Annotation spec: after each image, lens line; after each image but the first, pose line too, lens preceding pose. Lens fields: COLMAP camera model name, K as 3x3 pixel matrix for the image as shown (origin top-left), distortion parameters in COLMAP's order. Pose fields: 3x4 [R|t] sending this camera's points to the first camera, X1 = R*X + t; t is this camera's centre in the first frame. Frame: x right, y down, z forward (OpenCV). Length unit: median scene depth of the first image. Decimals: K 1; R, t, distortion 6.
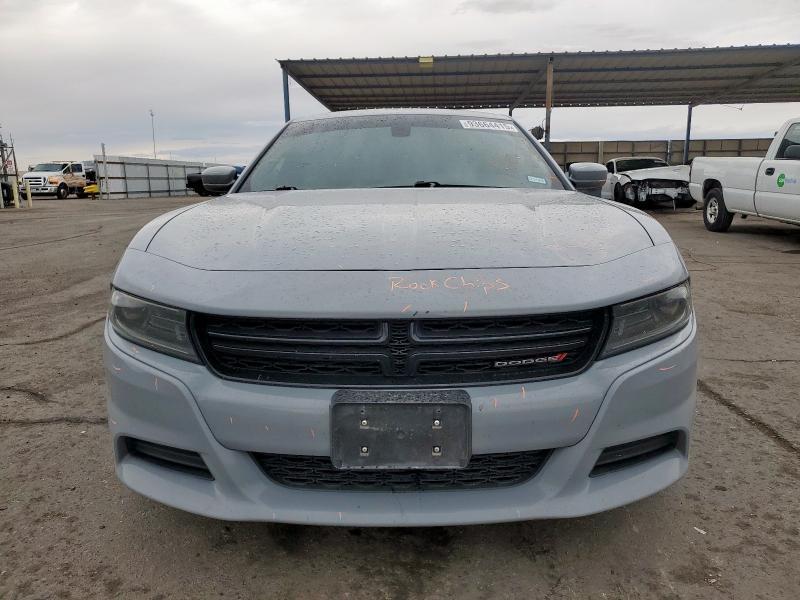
lens RADIAL K [[598.8, 0, 399.5], [0, 598.8, 316.1], [0, 0, 1]] dist [0.068215, -0.001127]
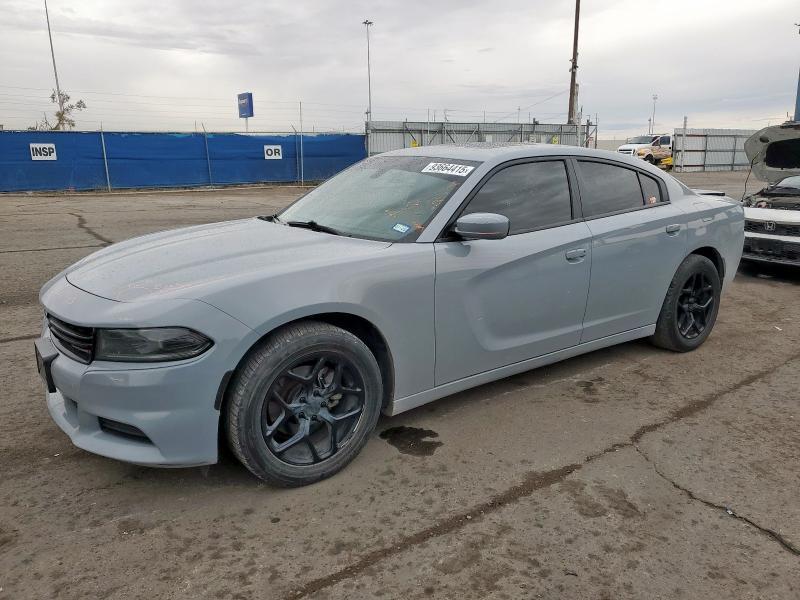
lens RADIAL K [[616.5, 0, 403.9], [0, 616.5, 301.8], [0, 0, 1]] dist [0.009142, 0.010067]
pose [[0.603509, 0.213142, -0.768341, 0.076279], [-0.194393, 0.973865, 0.117465, -0.014580], [0.773297, 0.078469, 0.629169, 0.024197]]
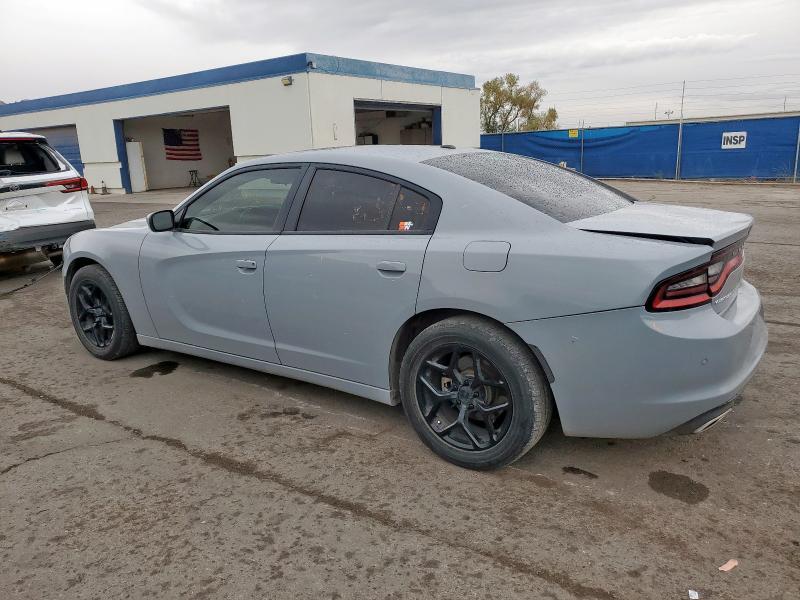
lens RADIAL K [[616.5, 0, 403.9], [0, 616.5, 301.8], [0, 0, 1]] dist [0.009142, 0.010067]
pose [[-0.553489, 0.240441, -0.797395, 0.079760], [-0.149721, 0.913099, 0.379254, -0.045451], [0.819288, 0.329300, -0.469391, 0.152371]]
